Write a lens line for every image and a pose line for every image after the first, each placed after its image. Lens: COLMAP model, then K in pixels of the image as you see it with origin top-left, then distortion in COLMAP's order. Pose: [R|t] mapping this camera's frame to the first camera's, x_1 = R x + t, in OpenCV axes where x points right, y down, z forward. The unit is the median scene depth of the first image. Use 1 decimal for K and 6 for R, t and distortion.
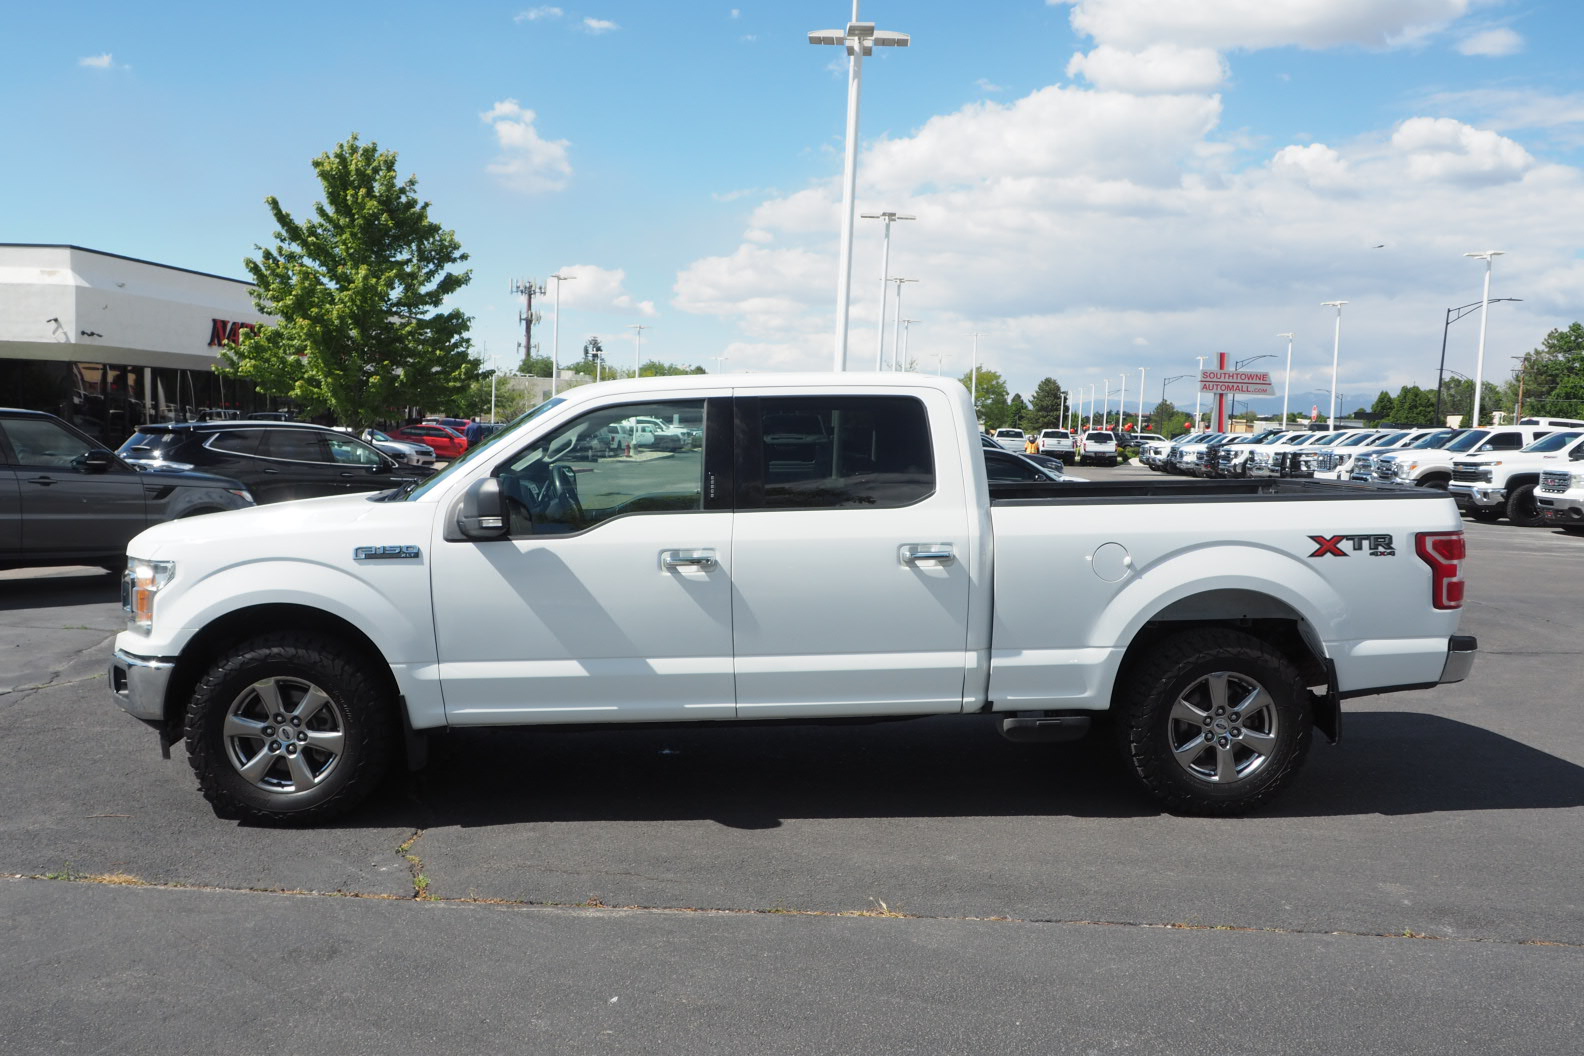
lens RADIAL K [[1242.9, 0, 786.2], [0, 1242.9, 536.7], [0, 0, 1]] dist [-0.041950, 0.043087]
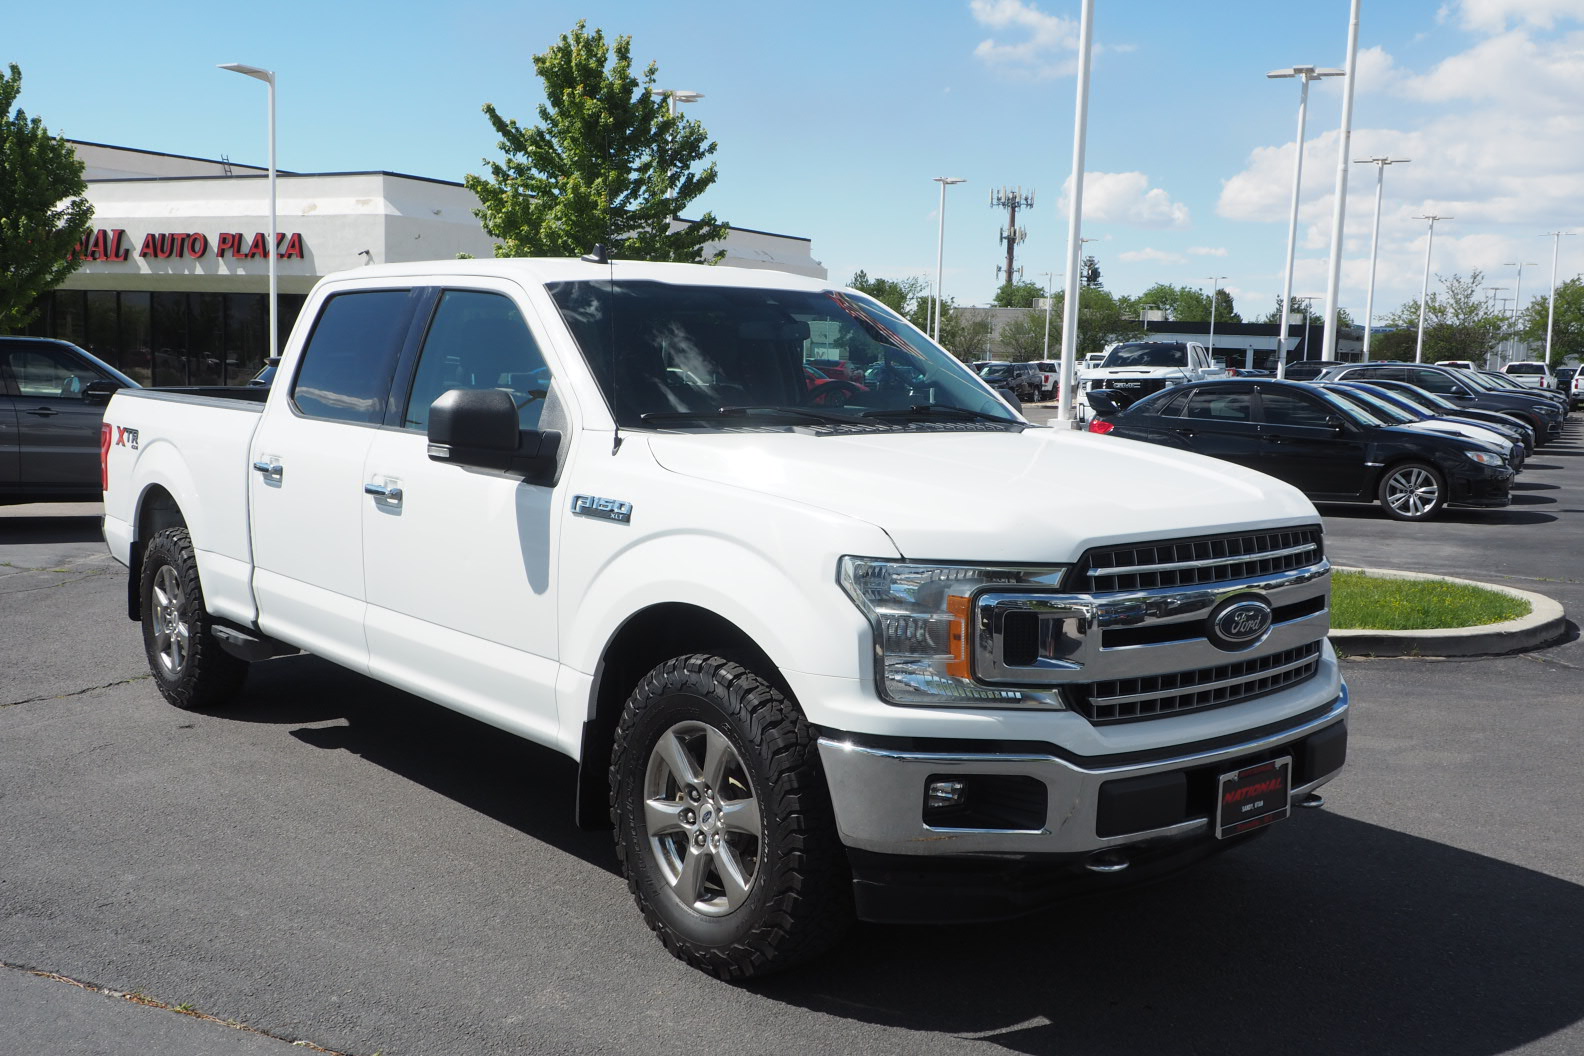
lens RADIAL K [[1516.9, 0, 775.4], [0, 1516.9, 529.9], [0, 0, 1]] dist [-0.011417, 0.000000]
pose [[0.932953, 0.028594, -0.358860, 0.170797], [-0.022317, 0.999517, 0.021622, 0.003772], [0.359305, -0.012164, 0.933141, 0.052398]]
